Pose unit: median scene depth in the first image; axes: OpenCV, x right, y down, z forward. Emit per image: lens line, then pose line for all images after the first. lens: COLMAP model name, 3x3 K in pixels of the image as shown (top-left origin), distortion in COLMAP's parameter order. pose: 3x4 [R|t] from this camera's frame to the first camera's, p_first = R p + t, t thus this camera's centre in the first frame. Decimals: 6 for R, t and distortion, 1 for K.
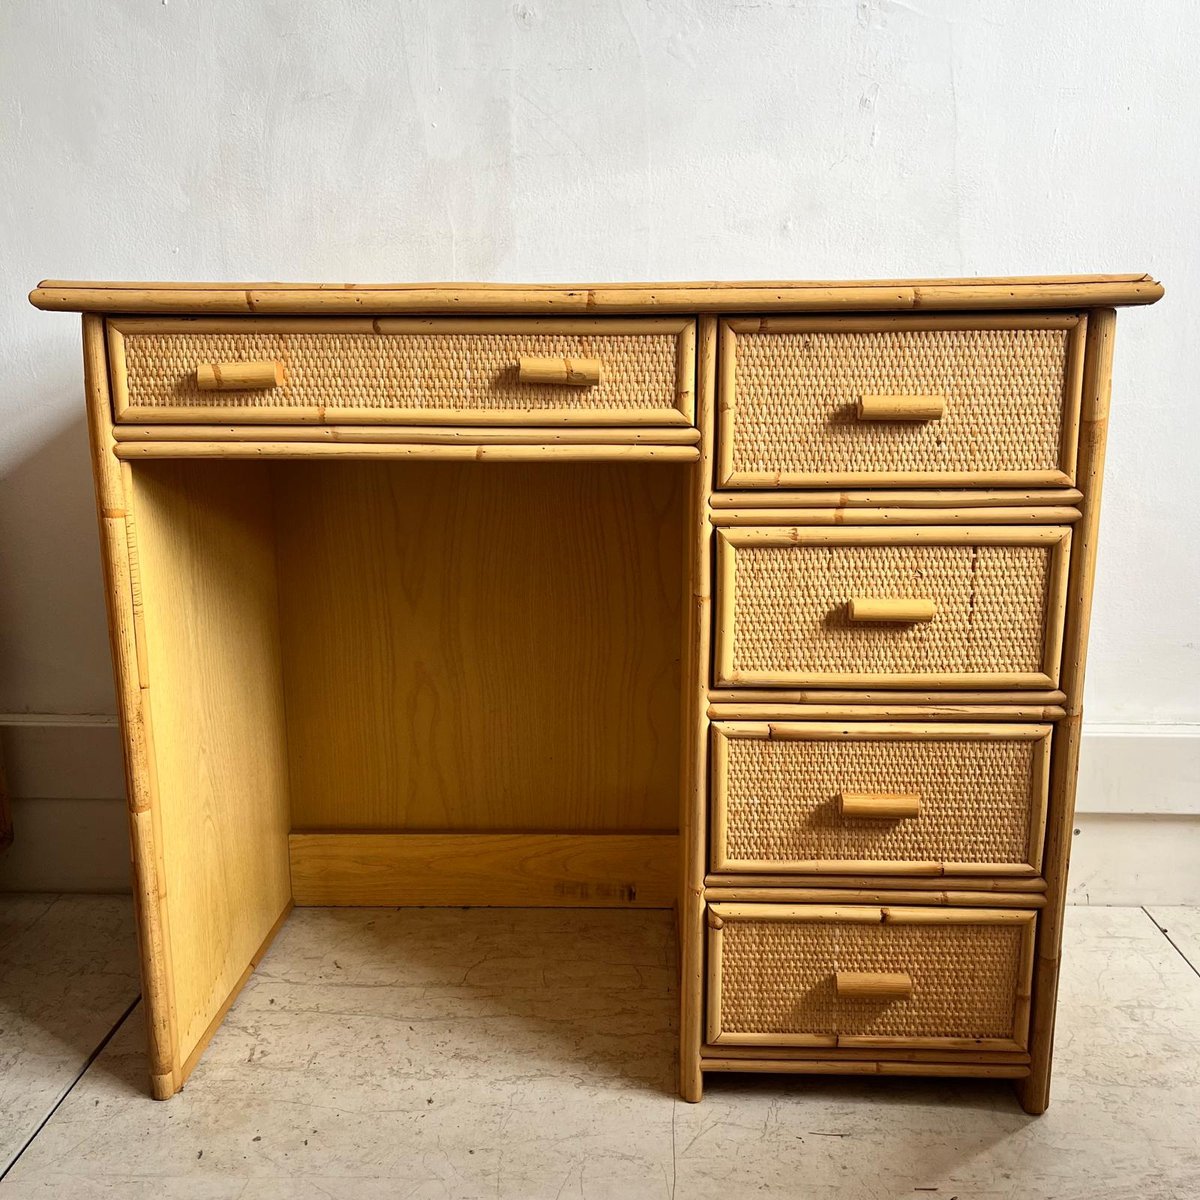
lens RADIAL K [[1195.6, 0, 600.0], [0, 1195.6, 600.0], [0, 0, 1]] dist [0.016250, -0.020152]
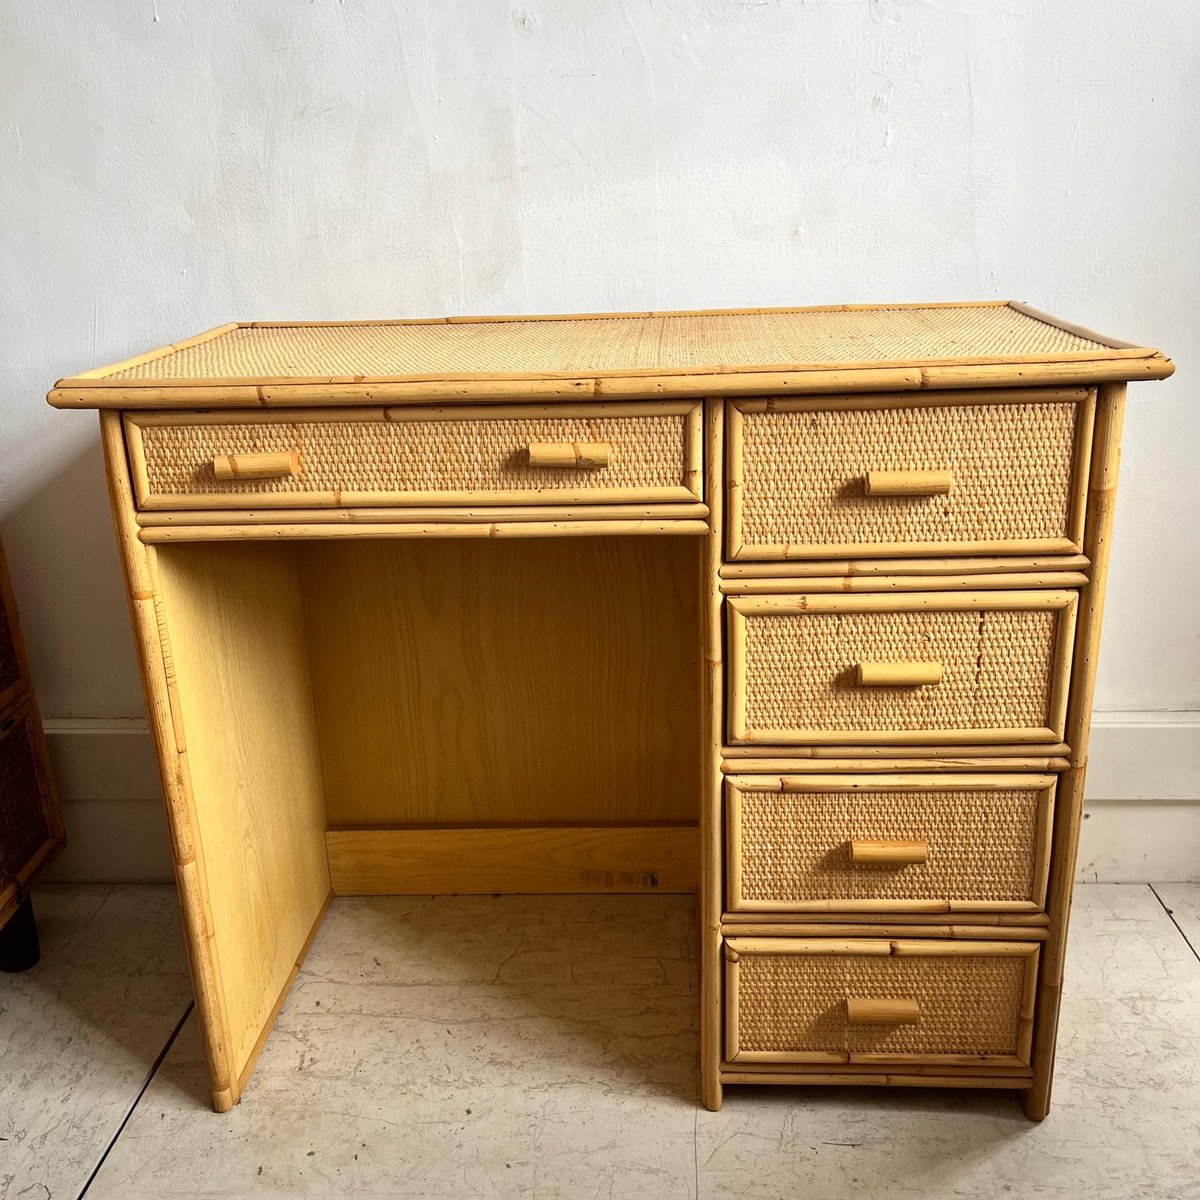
lens RADIAL K [[1195.0, 0, 591.6], [0, 1195.0, 597.1], [0, 0, 1]] dist [0.021527, -0.036049]
pose [[0.999311, -0.023409, -0.028796, 0.011226], [0.026407, 0.993740, 0.108555, -0.171757], [0.026074, -0.109241, 0.993673, -0.016935]]
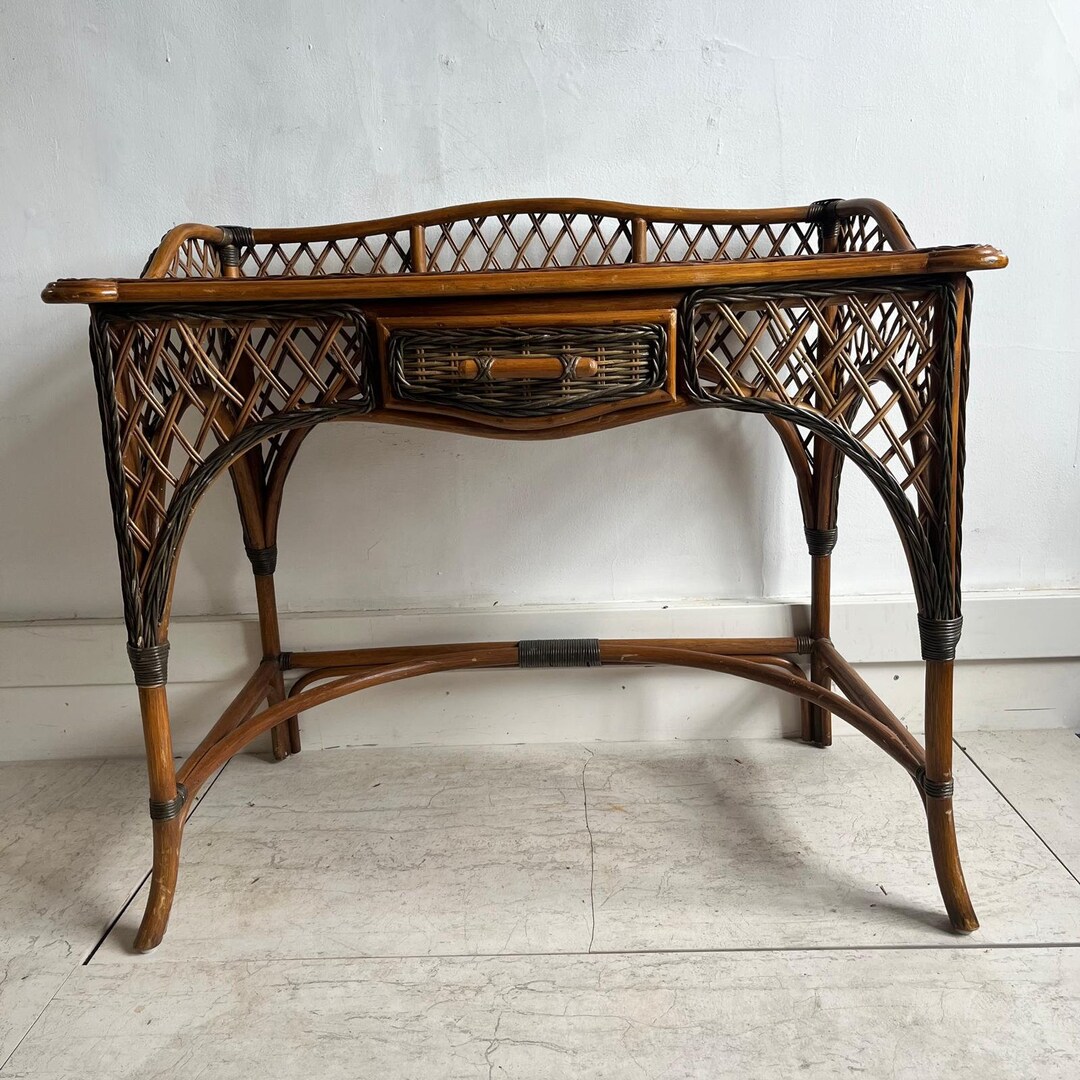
lens RADIAL K [[1075.5, 0, 532.4], [0, 1075.5, 537.4], [0, 0, 1]] dist [0.021527, -0.036049]
pose [[0.999221, -0.036665, 0.014625, -0.009537], [0.036593, 0.999317, 0.005162, 0.032098], [-0.014805, -0.004623, 0.999880, -0.231968]]
